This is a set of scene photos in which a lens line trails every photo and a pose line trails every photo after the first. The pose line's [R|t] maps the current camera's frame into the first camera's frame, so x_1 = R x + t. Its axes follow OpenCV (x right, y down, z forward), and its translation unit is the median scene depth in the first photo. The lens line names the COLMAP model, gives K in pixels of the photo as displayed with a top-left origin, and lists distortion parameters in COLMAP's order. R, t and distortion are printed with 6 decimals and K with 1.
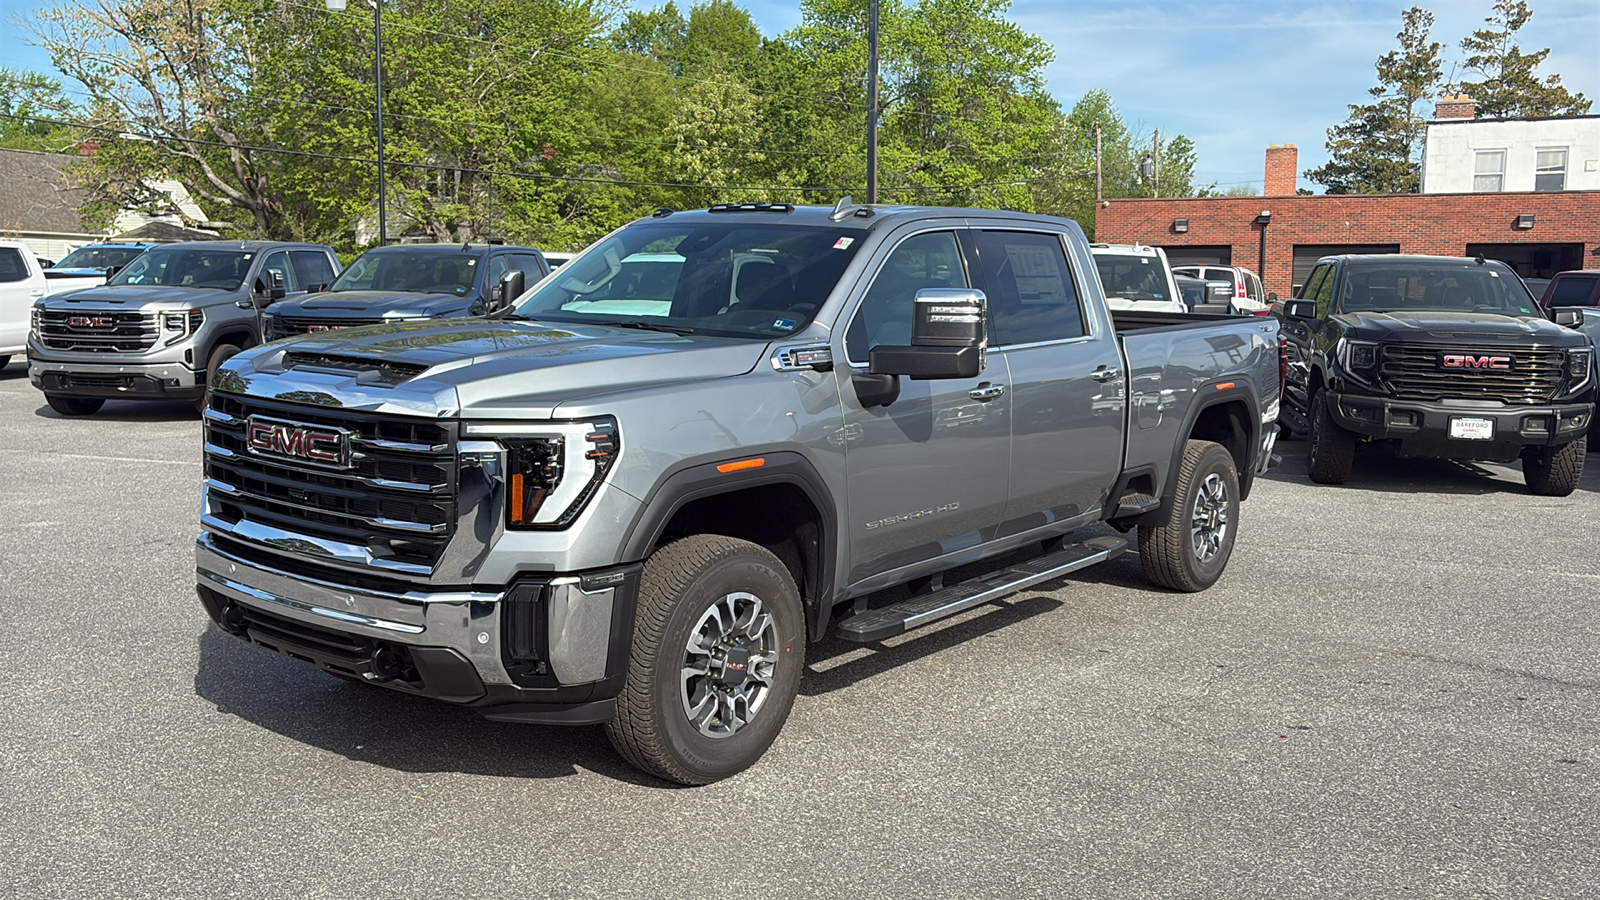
lens RADIAL K [[1495.3, 0, 825.1], [0, 1495.3, 453.3], [0, 0, 1]] dist [0.039637, -0.006319]
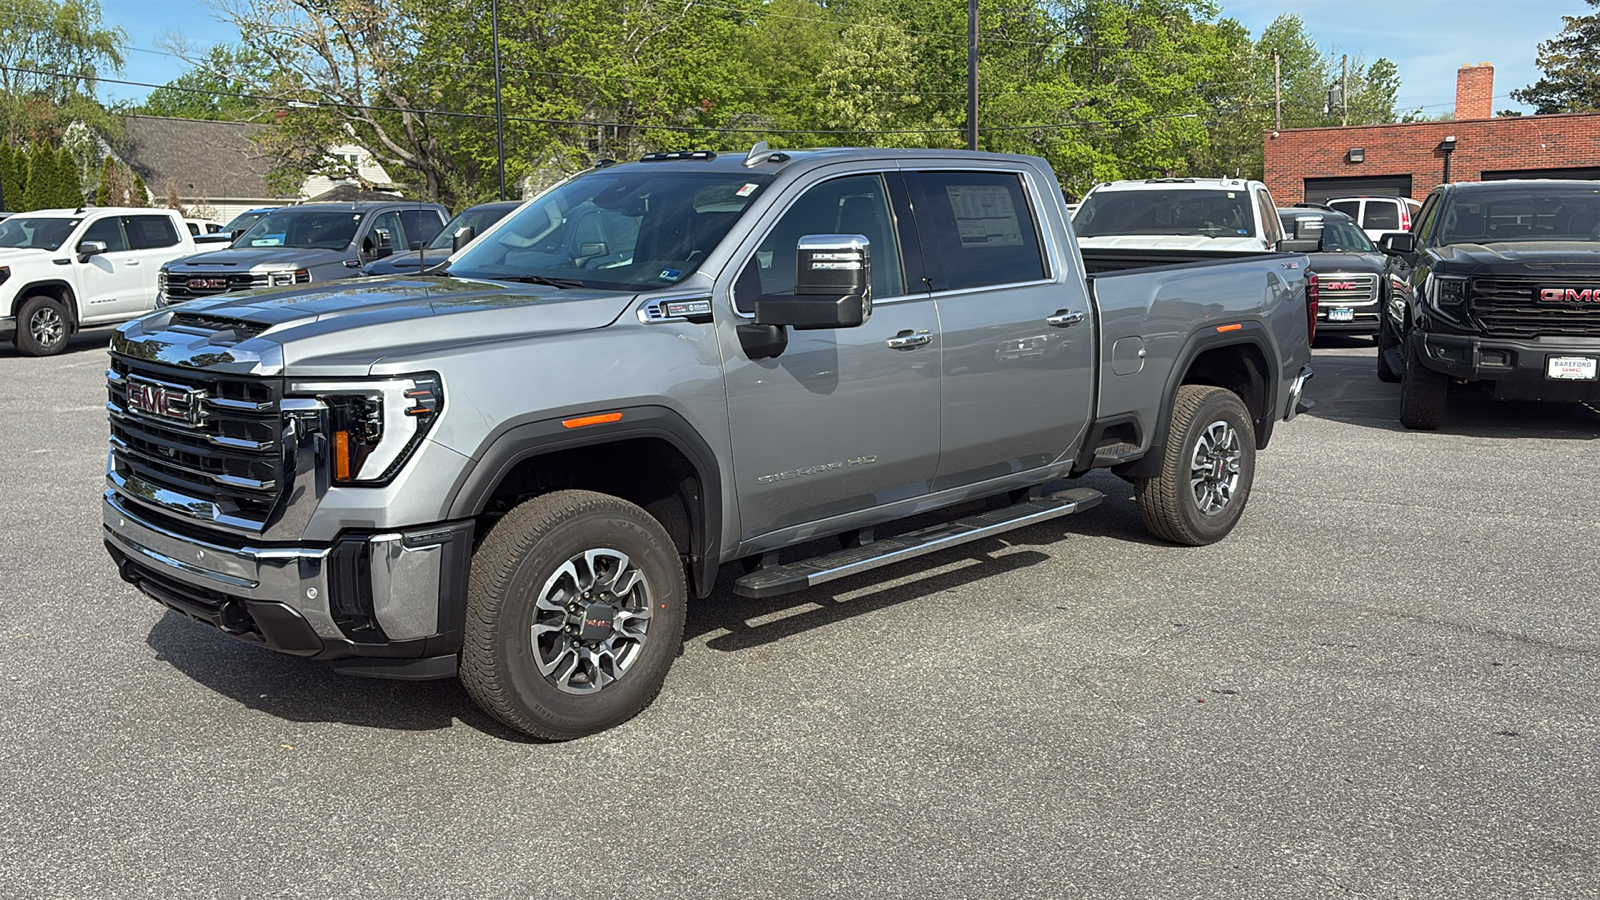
lens RADIAL K [[1497.6, 0, 800.0], [0, 1497.6, 450.0], [0, 0, 1]] dist [0.028804, 0.008893]
pose [[0.989864, -0.005485, -0.141911, 0.086720], [0.010214, 0.999416, 0.032618, -0.001200], [0.141649, -0.033736, 0.989342, 0.016335]]
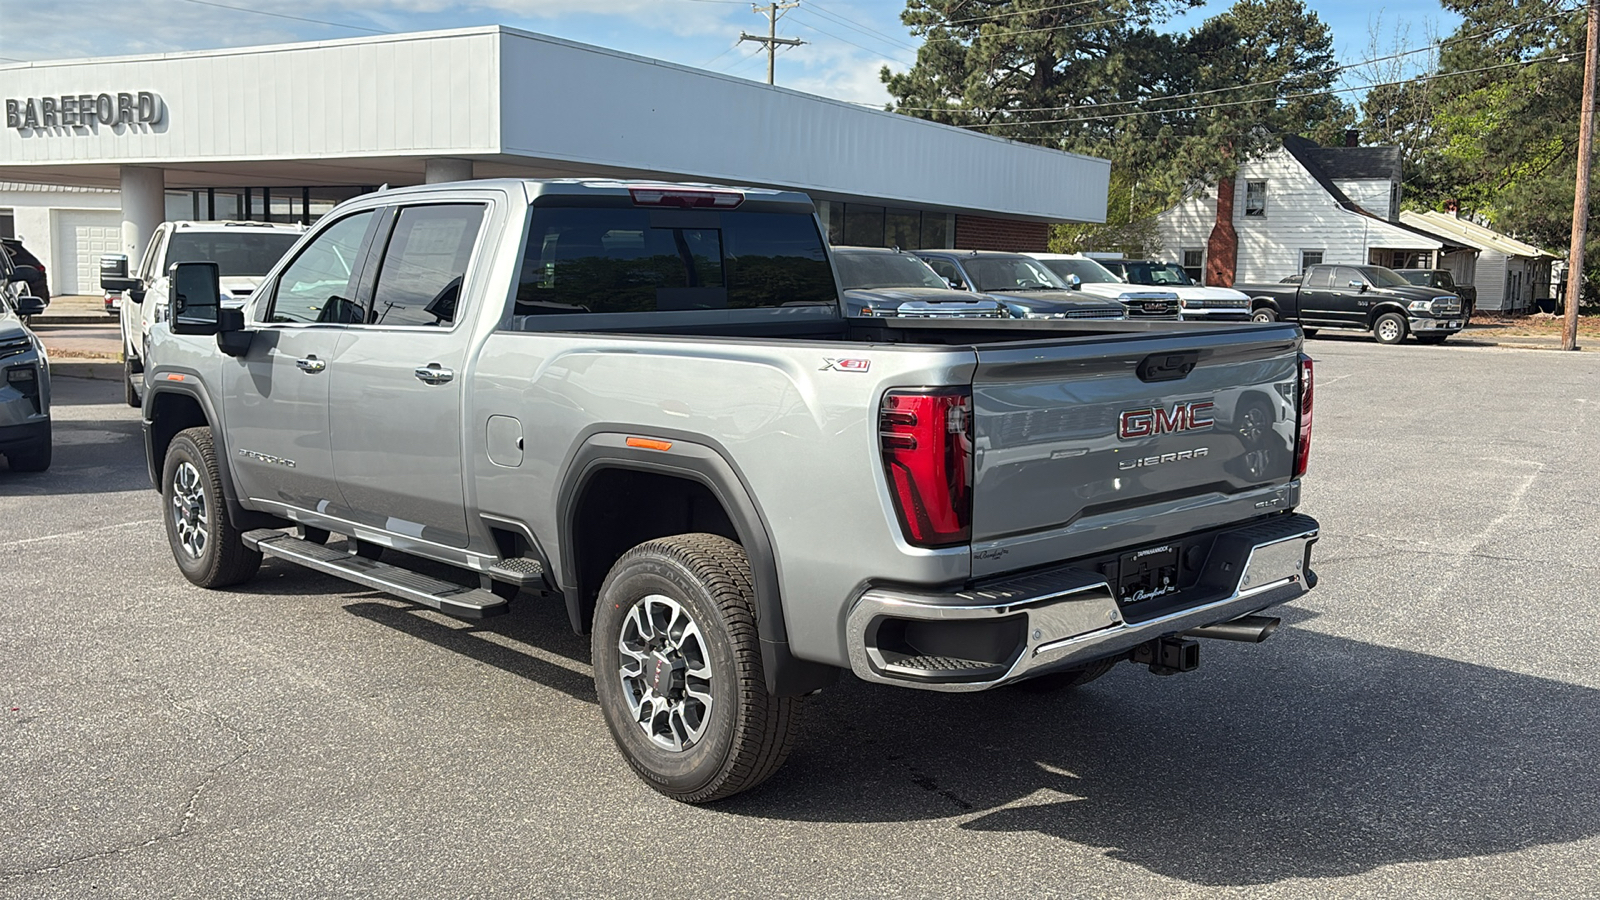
lens RADIAL K [[1501.4, 0, 776.3], [0, 1501.4, 441.1], [0, 0, 1]] dist [0.037641, -0.030809]
pose [[-0.186672, 0.099548, -0.977366, 0.531269], [-0.131608, 0.983352, 0.125294, -0.080750], [0.973567, 0.152018, -0.170463, 0.744424]]
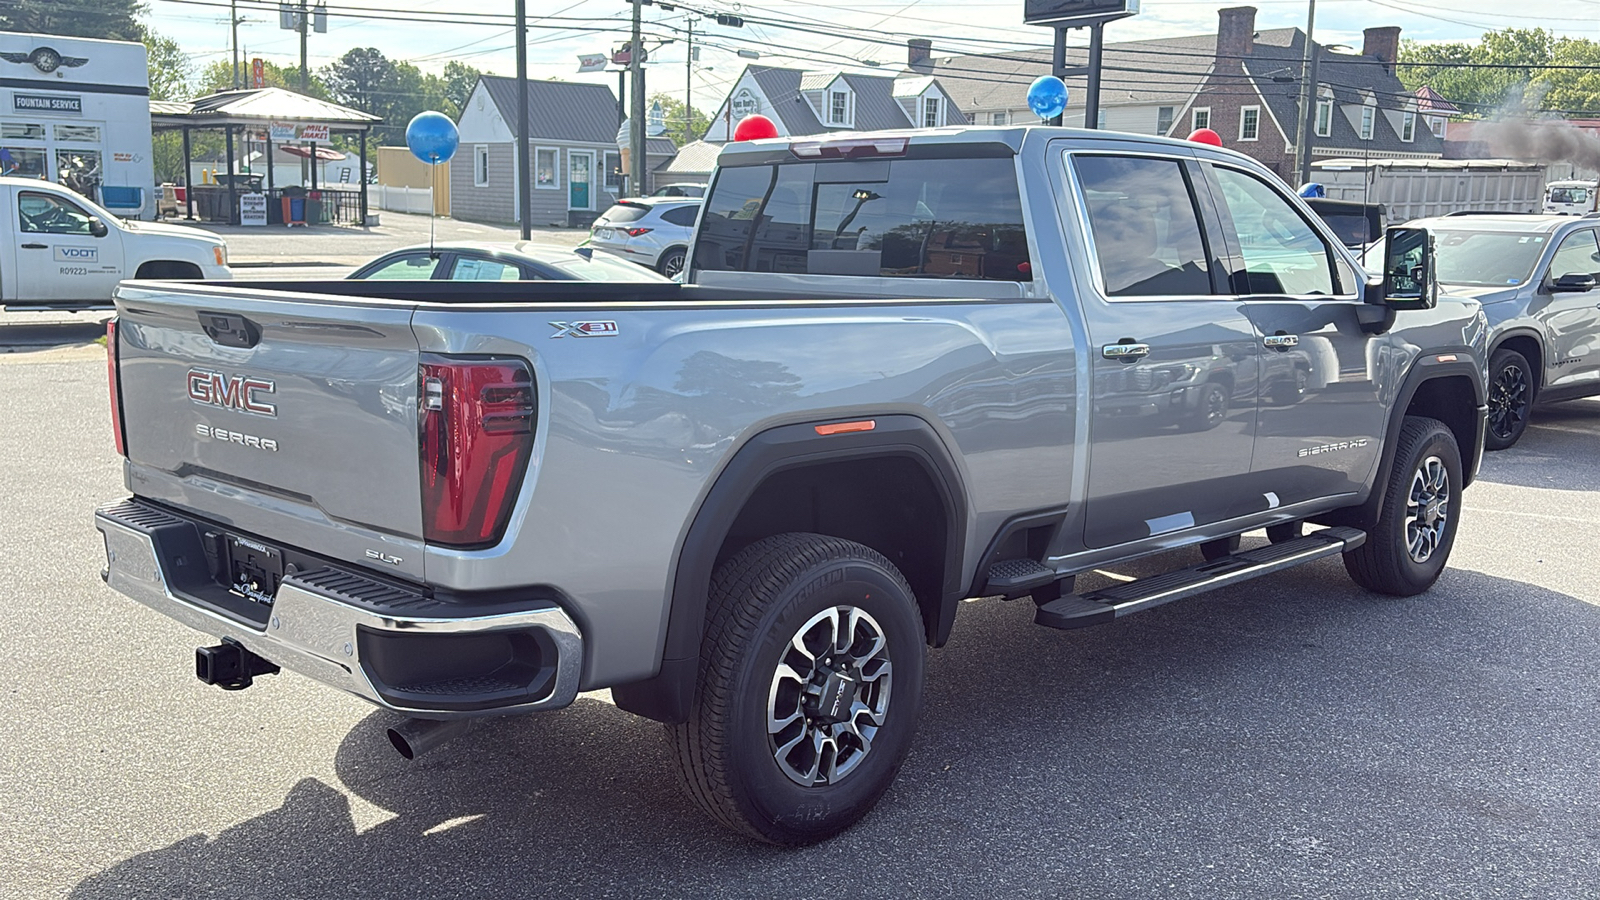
lens RADIAL K [[1466.4, 0, 823.1], [0, 1466.4, 465.2], [0, 0, 1]] dist [0.085640, -0.109360]
pose [[-0.993293, -0.050887, 0.103825, 0.016960], [-0.019052, 0.957705, 0.287120, -0.126416], [-0.114044, 0.283216, -0.952251, 1.045928]]
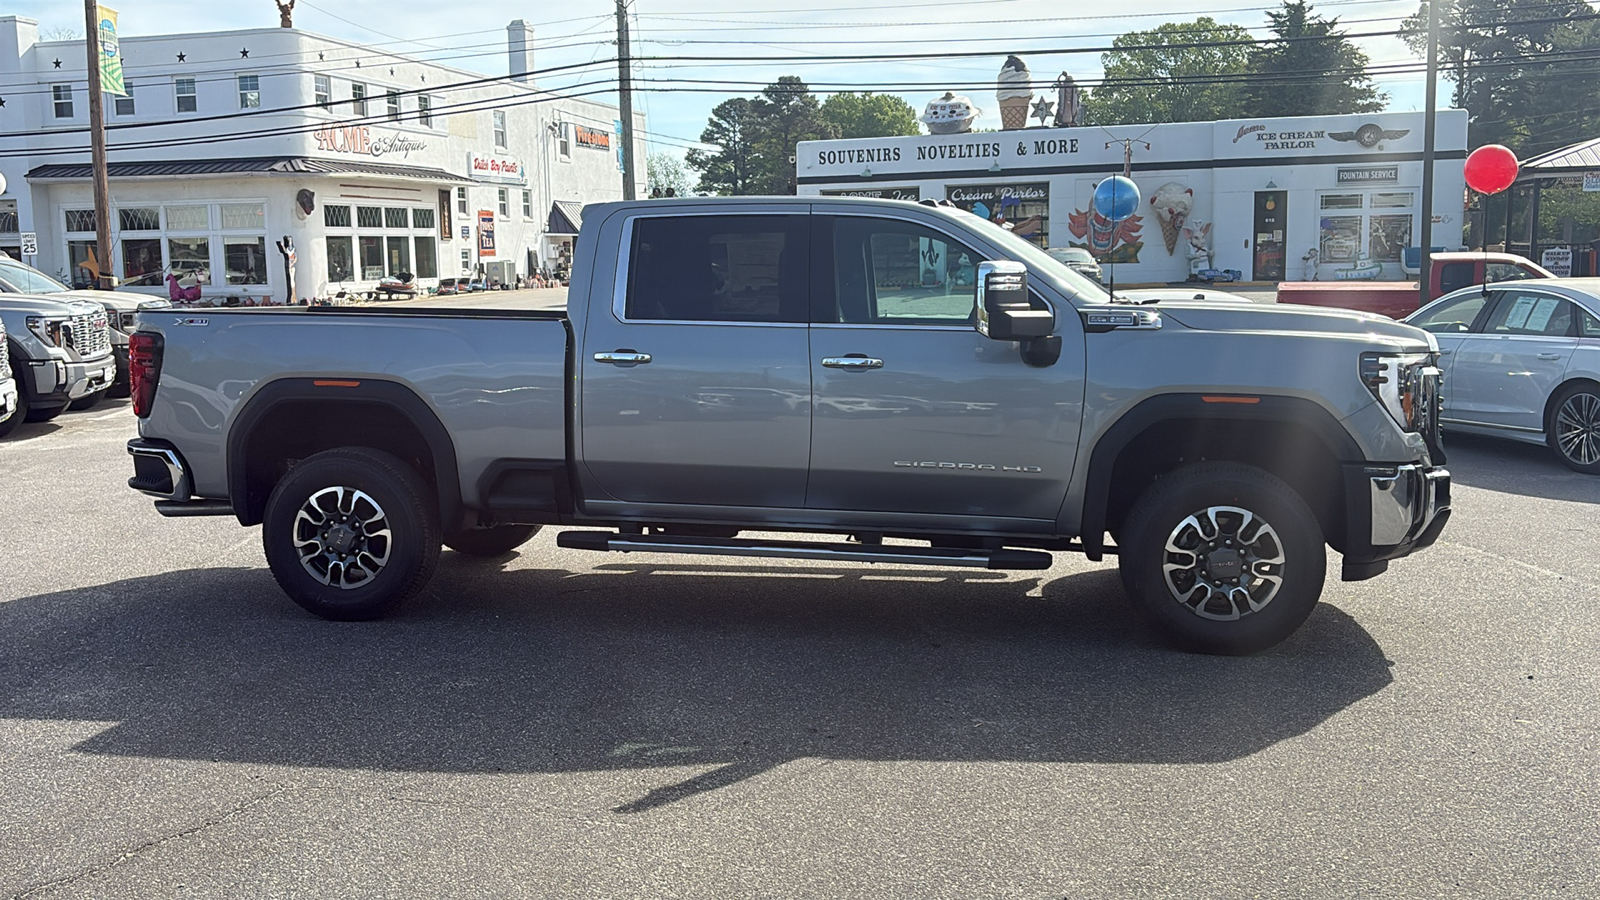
lens RADIAL K [[1493.7, 0, 762.4], [0, 1493.7, 448.5], [0, 0, 1]] dist [0.116121, -0.350666]
pose [[-0.452239, -0.116112, 0.884307, -0.530568], [0.112163, 0.976214, 0.185540, -0.108842], [-0.884816, 0.183095, -0.428458, 0.854138]]
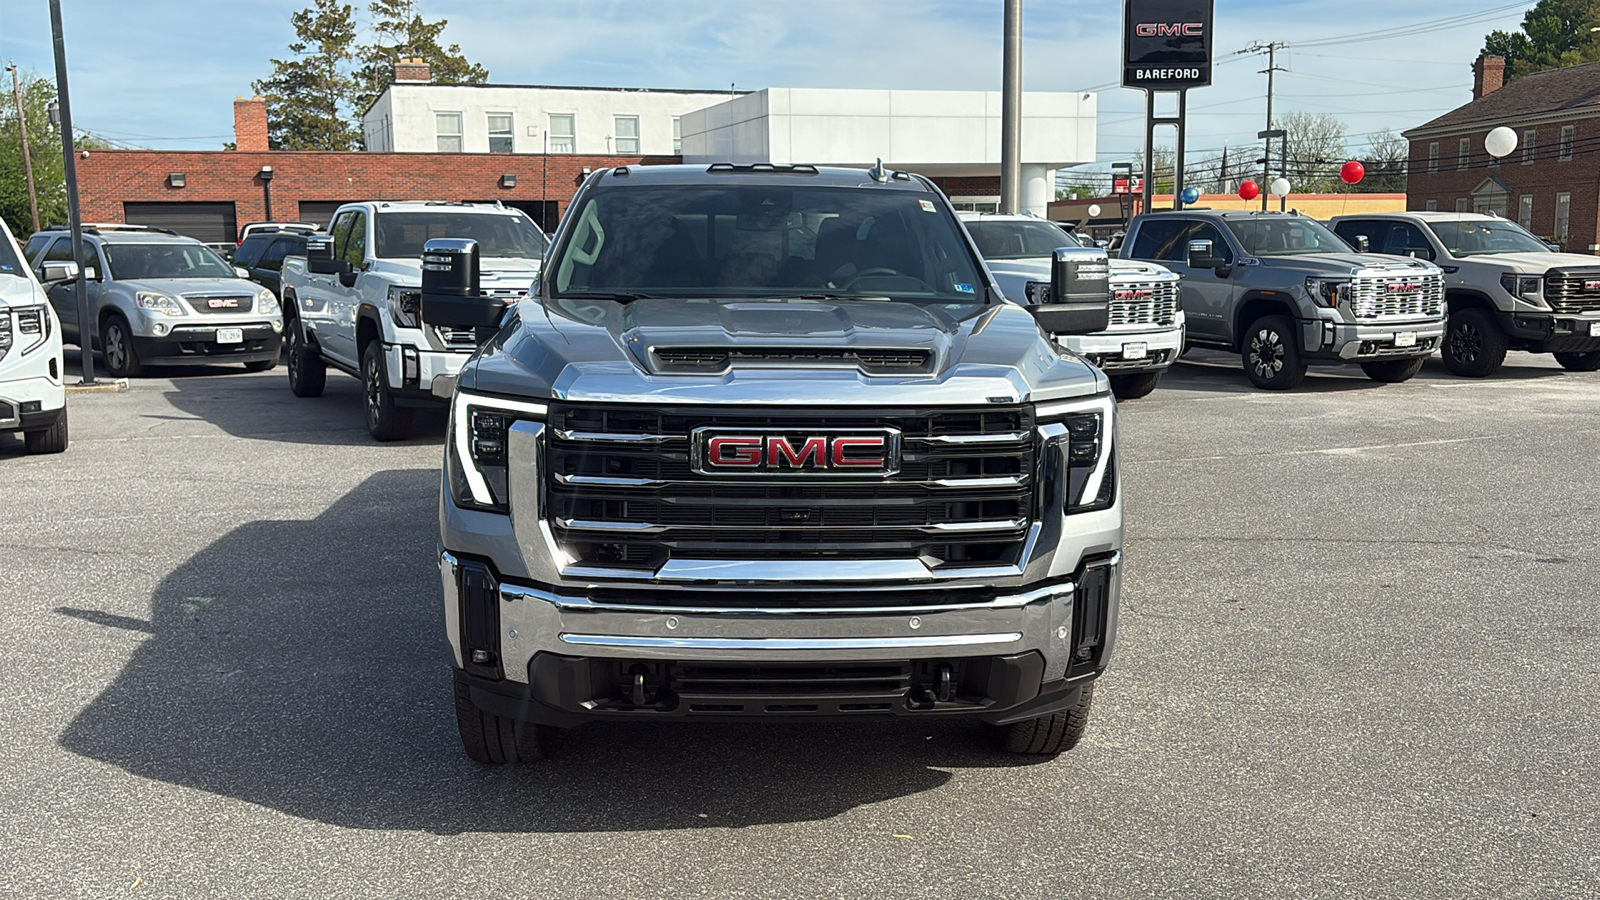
lens RADIAL K [[1501.4, 0, 776.3], [0, 1501.4, 441.1], [0, 0, 1]] dist [0.037641, -0.030809]
pose [[0.765846, -0.102396, 0.634819, -0.338688], [0.089209, 0.994612, 0.052810, -0.022091], [-0.636806, 0.016187, 0.770854, 0.138596]]
